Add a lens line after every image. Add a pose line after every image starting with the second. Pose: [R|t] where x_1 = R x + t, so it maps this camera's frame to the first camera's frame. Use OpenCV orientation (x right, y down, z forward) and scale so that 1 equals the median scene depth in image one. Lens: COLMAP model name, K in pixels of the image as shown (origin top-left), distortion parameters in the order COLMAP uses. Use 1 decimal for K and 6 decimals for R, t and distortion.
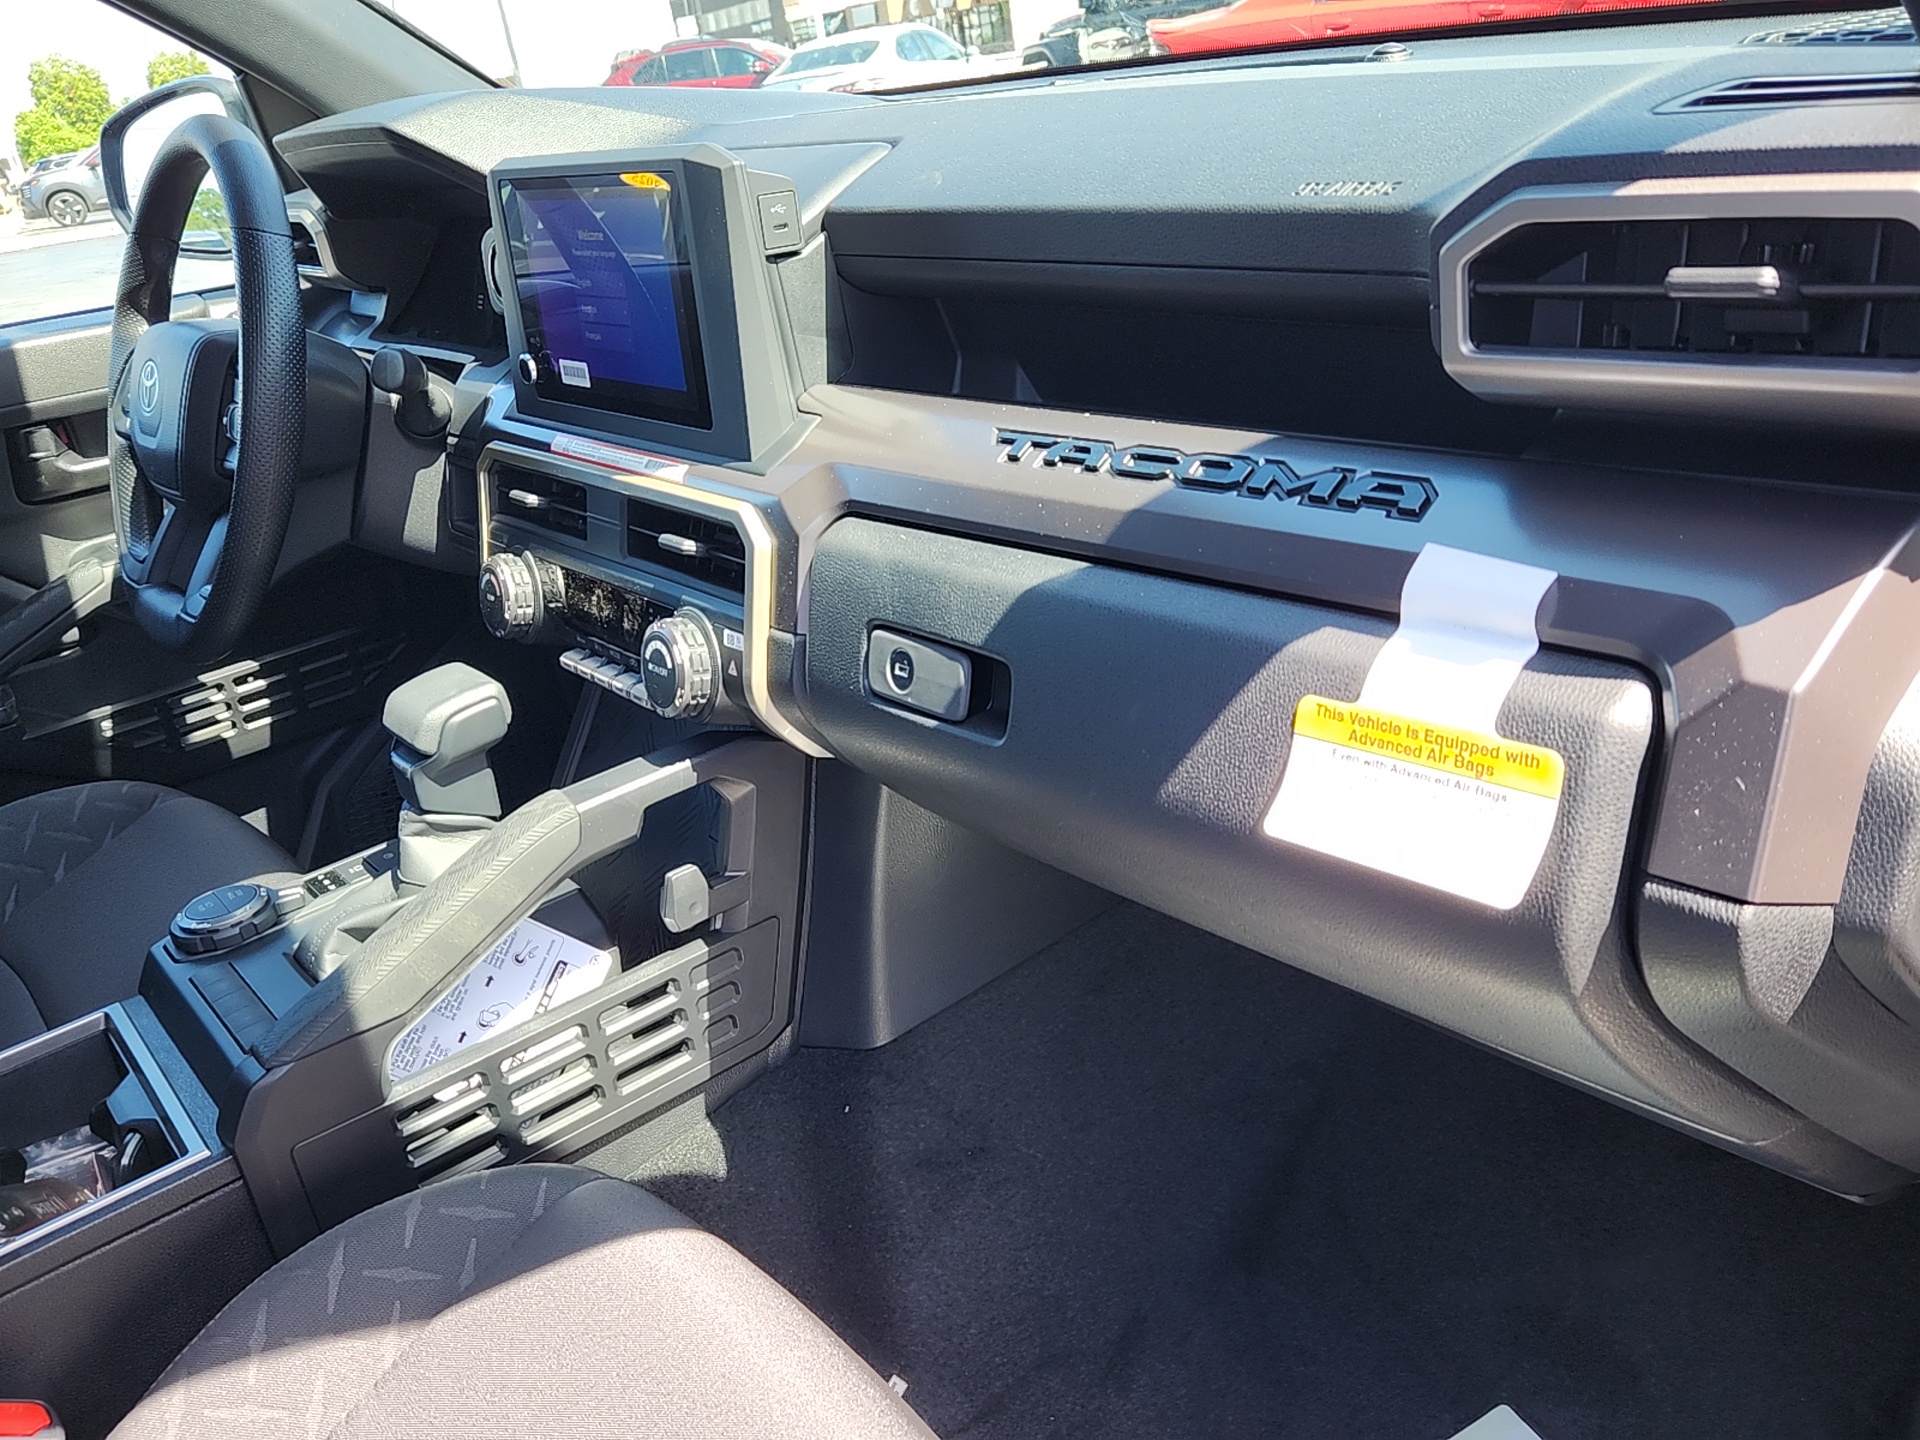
lens RADIAL K [[1616.4, 0, 960.0], [0, 1616.4, 720.0], [0, 0, 1]] dist [0.101192, -0.094498]
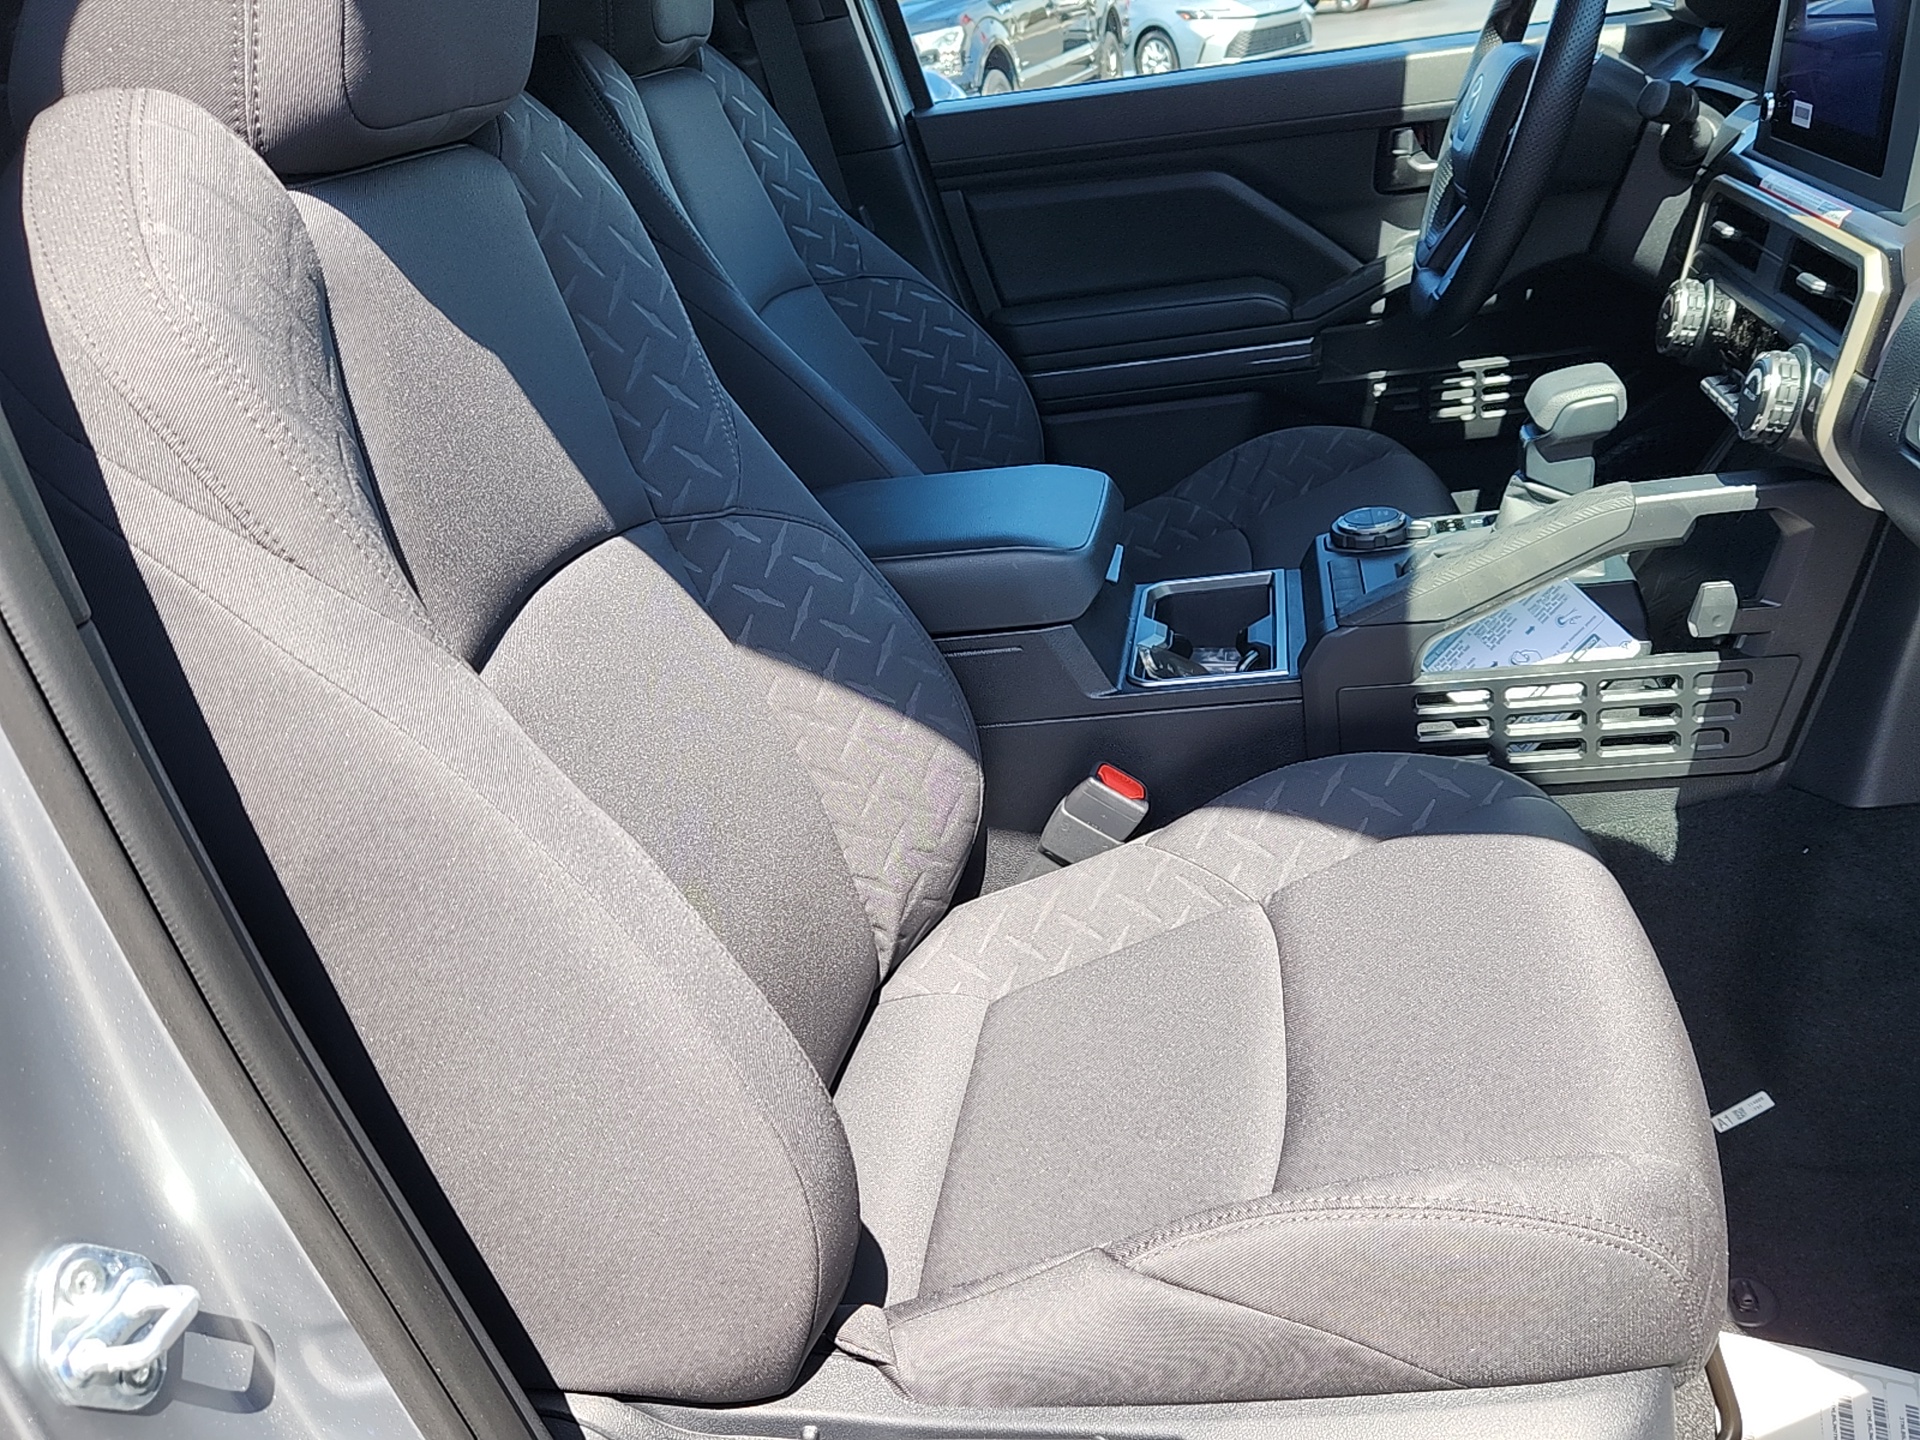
lens RADIAL K [[1833.5, 0, 1004.4], [0, 1833.5, 736.3], [0, 0, 1]] dist [0.082973, -0.124967]
pose [[0.698571, 0.315737, -0.642112, 0.322381], [-0.243502, 0.948720, 0.201589, 0.055041], [0.672834, 0.015532, 0.739631, -0.240909]]
